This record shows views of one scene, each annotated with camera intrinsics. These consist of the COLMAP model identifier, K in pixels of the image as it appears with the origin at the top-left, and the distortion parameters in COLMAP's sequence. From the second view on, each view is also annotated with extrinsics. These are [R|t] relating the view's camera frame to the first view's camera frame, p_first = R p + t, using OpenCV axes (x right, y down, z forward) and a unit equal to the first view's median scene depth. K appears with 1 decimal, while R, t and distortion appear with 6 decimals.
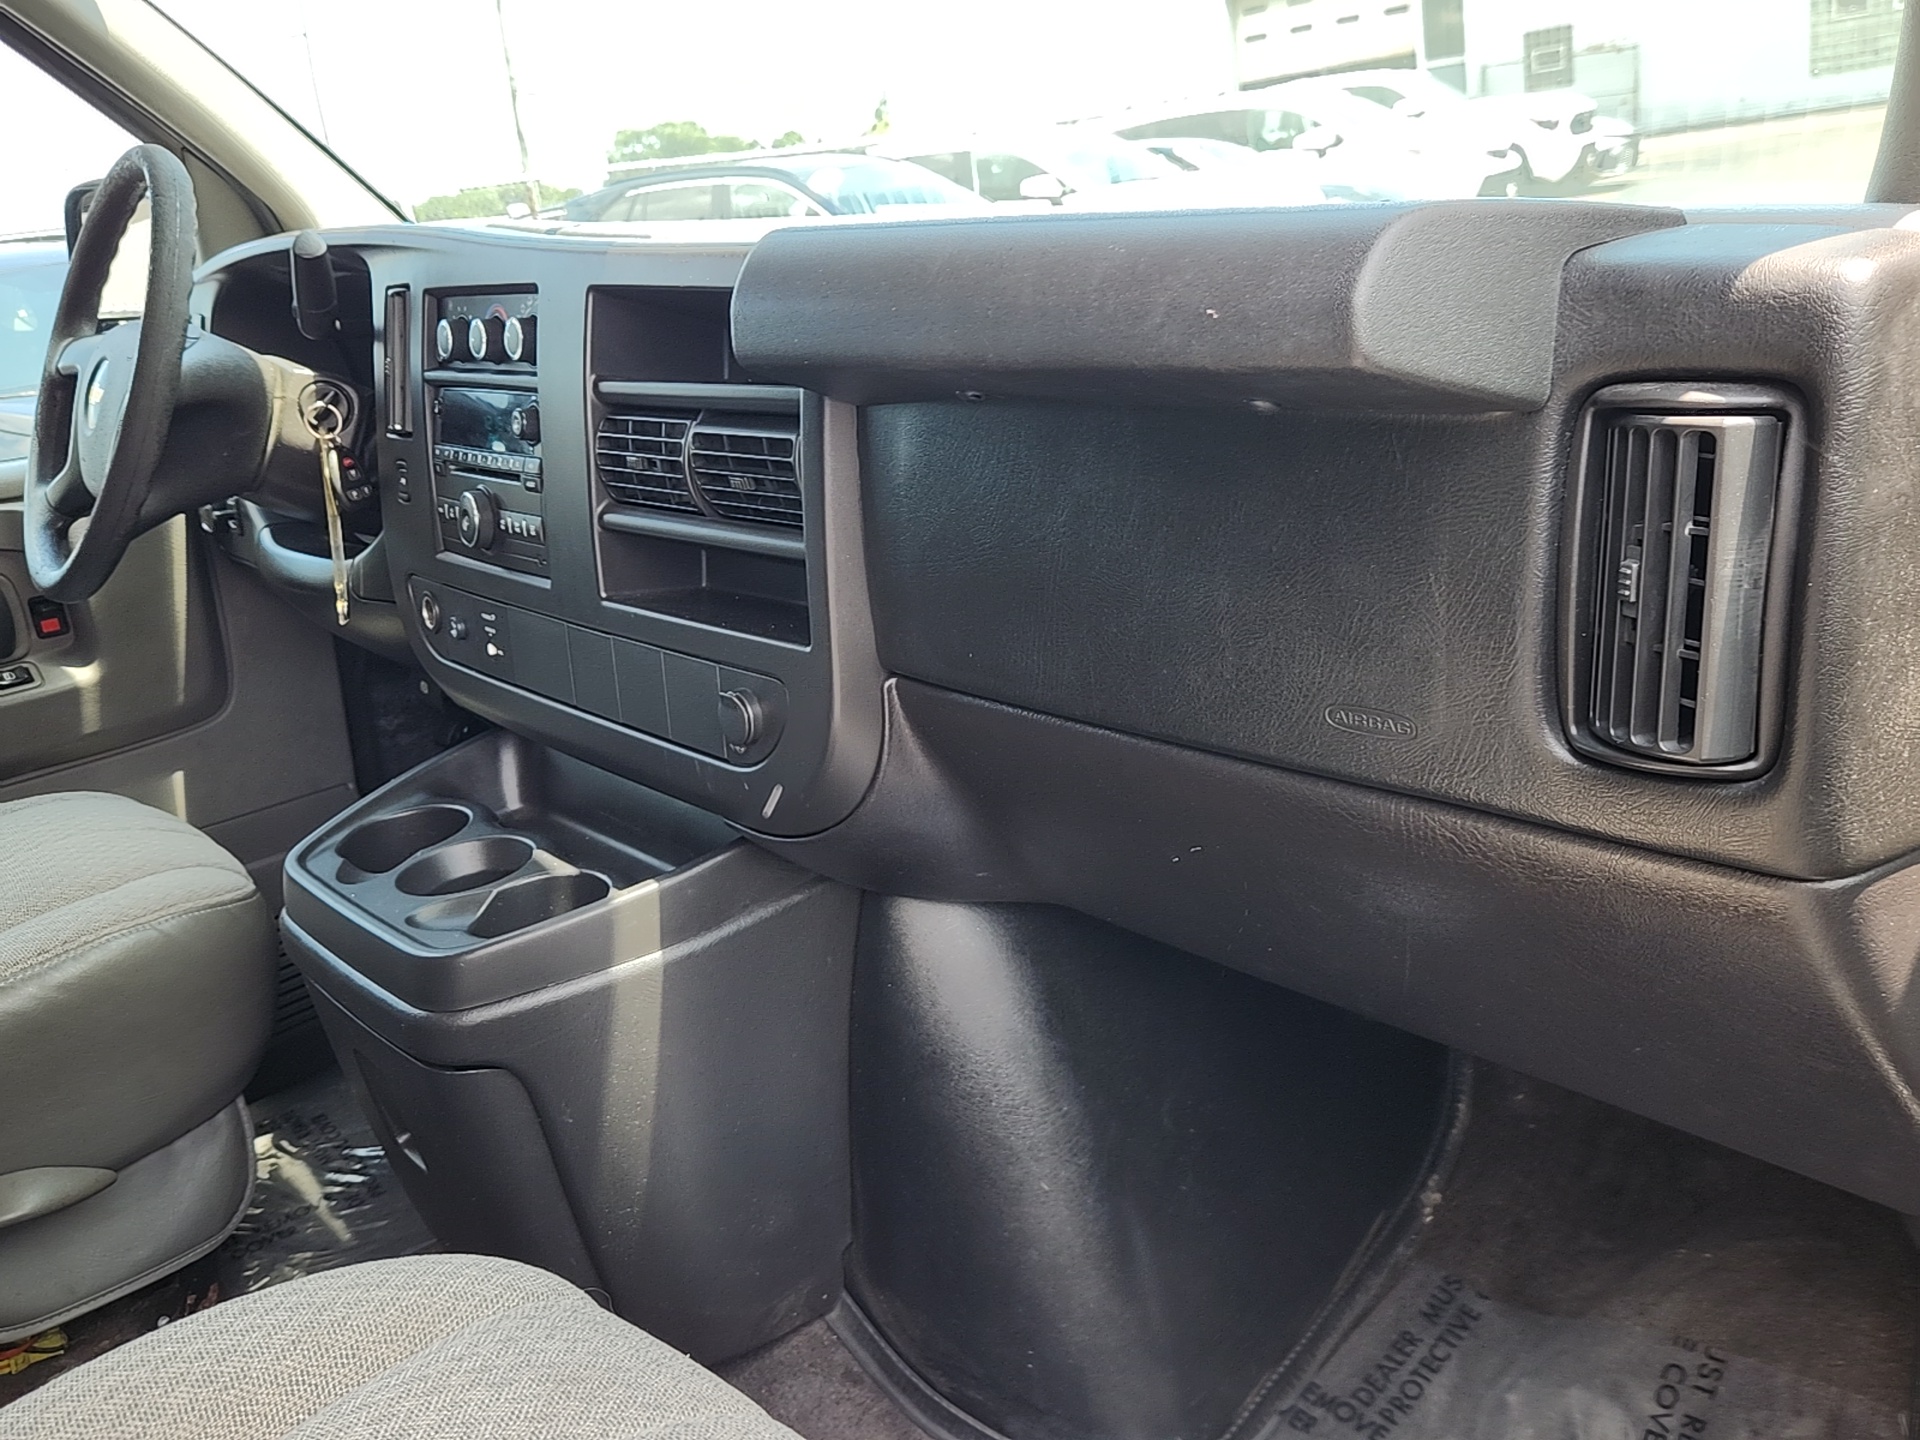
lens RADIAL K [[1693.8, 0, 1075.6], [0, 1693.8, 698.0], [0, 0, 1]] dist [0.109019, -0.150292]
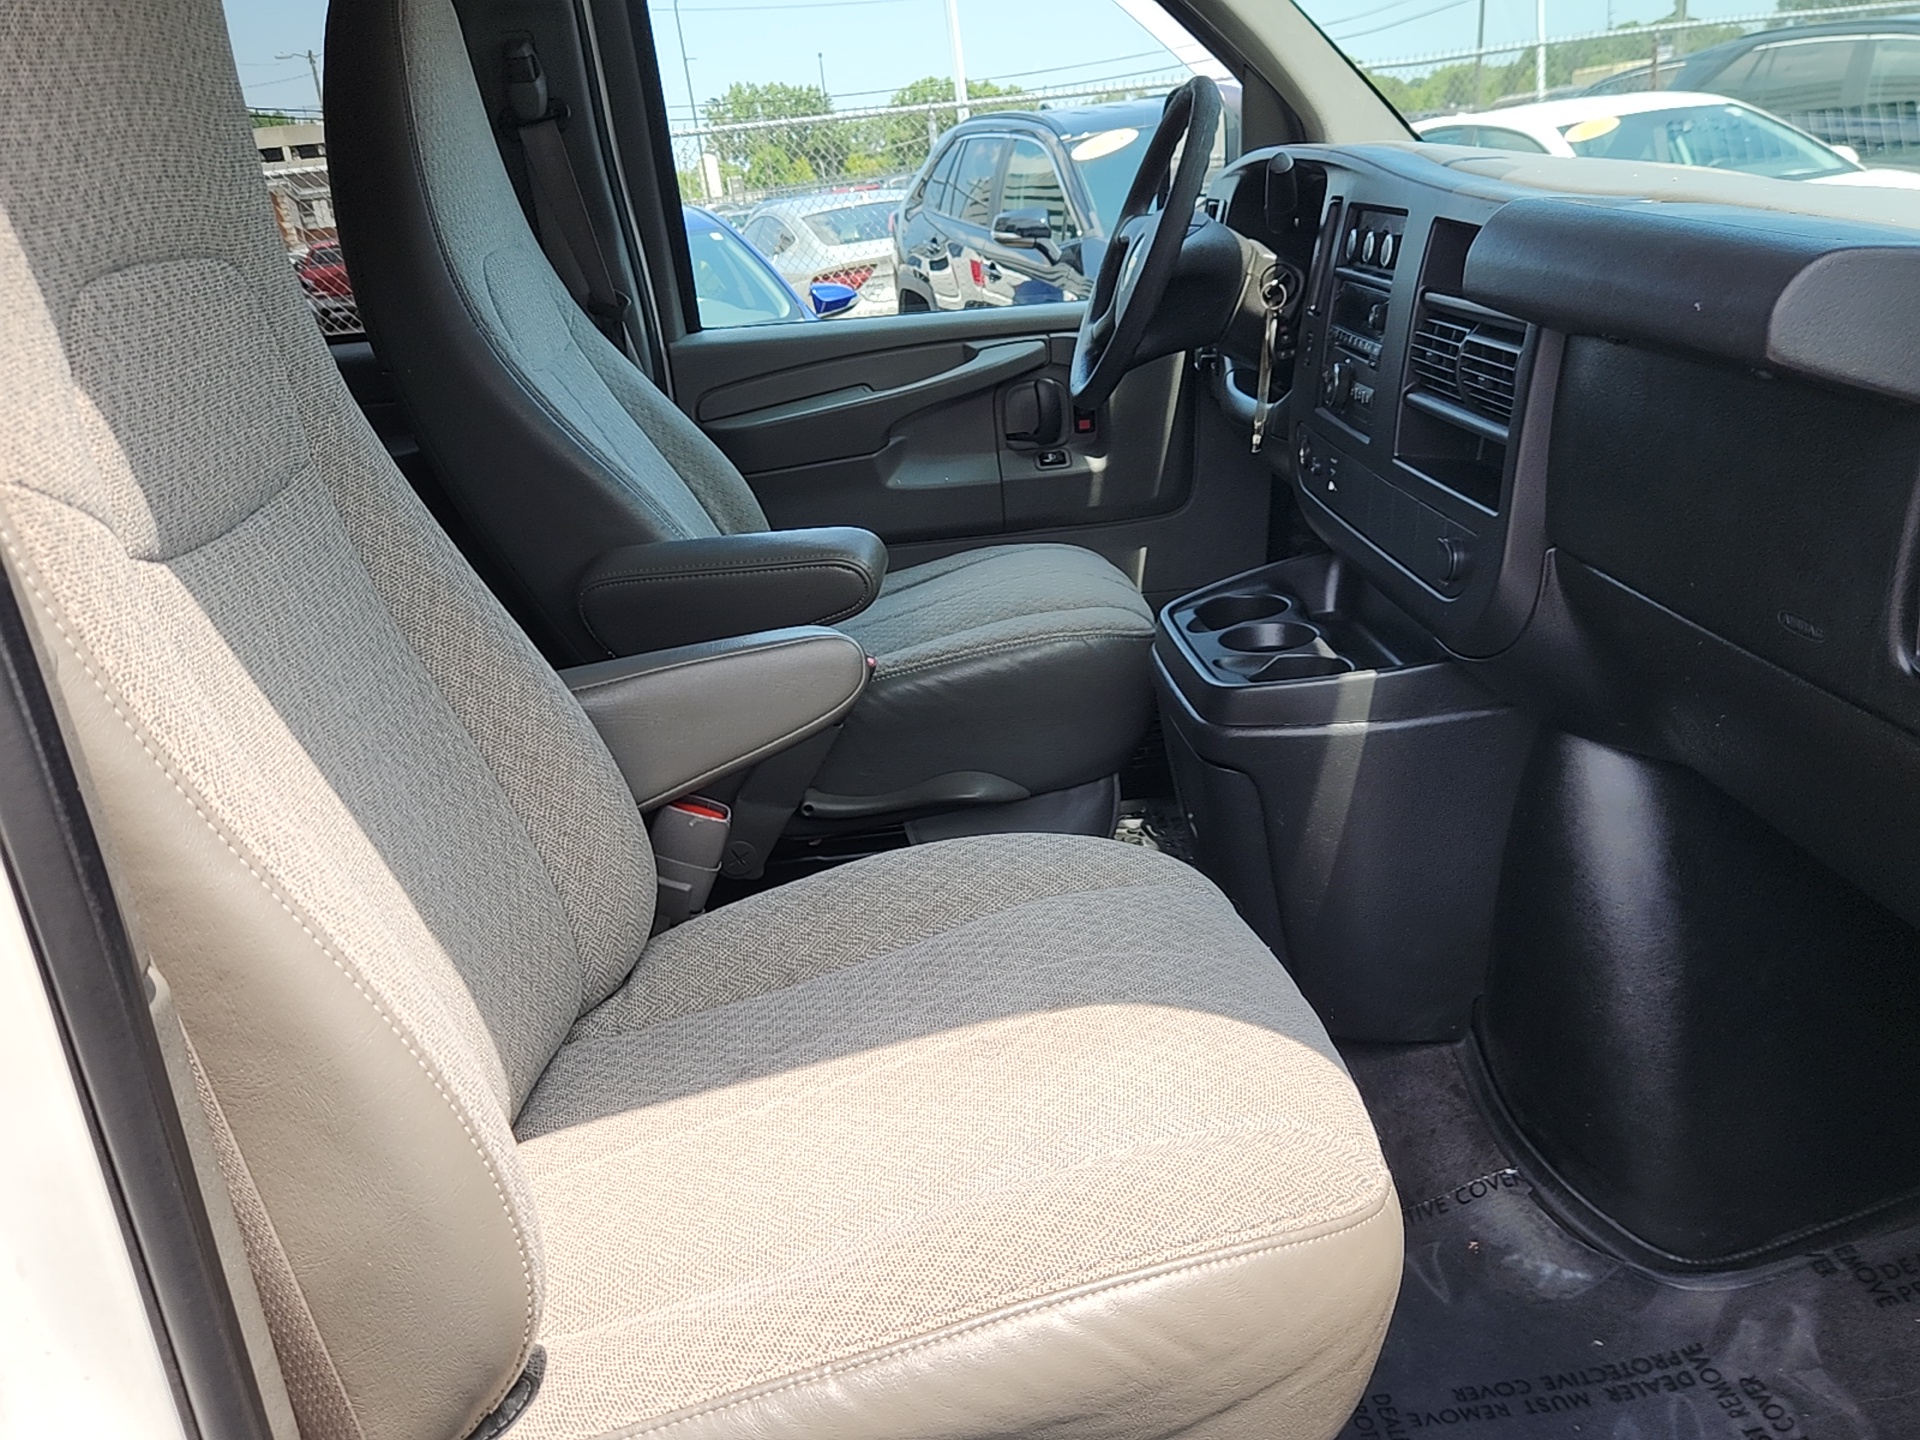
lens RADIAL K [[1781.3, 0, 995.2], [0, 1781.3, 721.0], [0, 0, 1]] dist [0.117666, -0.179151]
pose [[0.799208, 0.232850, -0.554118, 0.265938], [-0.187419, 0.972489, 0.138342, 0.005543], [0.571087, -0.006712, 0.820862, -0.288494]]
